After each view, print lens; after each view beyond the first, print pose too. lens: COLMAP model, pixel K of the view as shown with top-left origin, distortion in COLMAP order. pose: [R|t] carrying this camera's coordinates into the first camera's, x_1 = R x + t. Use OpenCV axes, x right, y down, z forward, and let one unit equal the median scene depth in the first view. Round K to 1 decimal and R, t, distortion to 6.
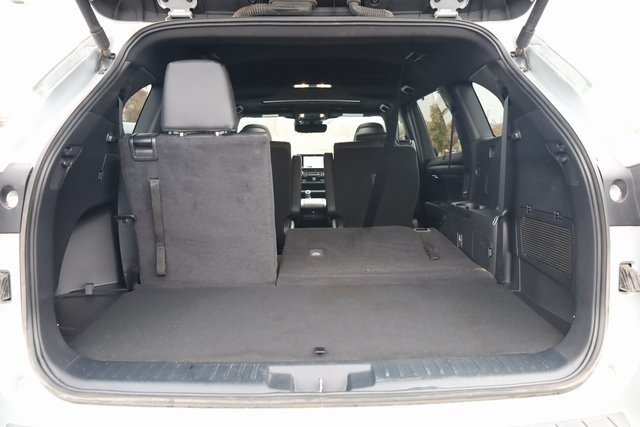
lens RADIAL K [[448.3, 0, 320.4], [0, 448.3, 213.1], [0, 0, 1]] dist [-0.012518, 0.000779]
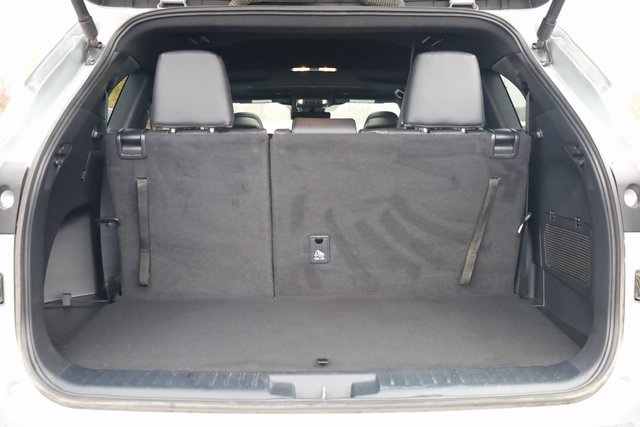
lens RADIAL K [[586.3, 0, 321.1], [0, 586.3, 213.4], [0, 0, 1]] dist [-0.011012, 0.000000]
pose [[0.999968, 0.007995, 0.001027, -0.006567], [-0.007979, 0.999862, -0.014563, 0.009214], [-0.001143, 0.014554, 0.999893, -0.204224]]
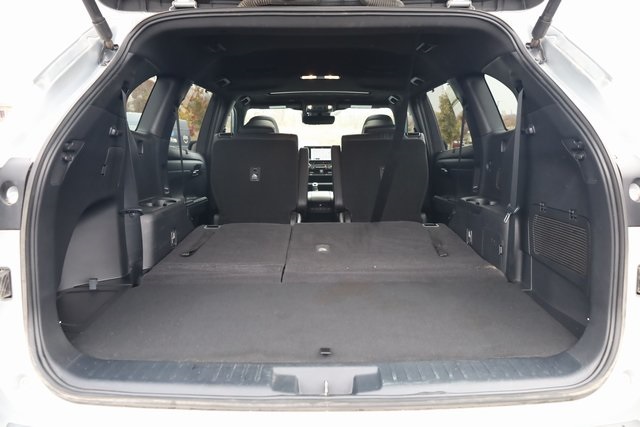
lens RADIAL K [[448.3, 0, 319.9], [0, 448.3, 213.5], [0, 0, 1]] dist [-0.012518, 0.000779]
pose [[0.999819, 0.006944, -0.017694, 0.001563], [-0.006570, 0.999755, 0.021149, -0.011954], [0.017836, -0.021029, 0.999620, 0.023788]]
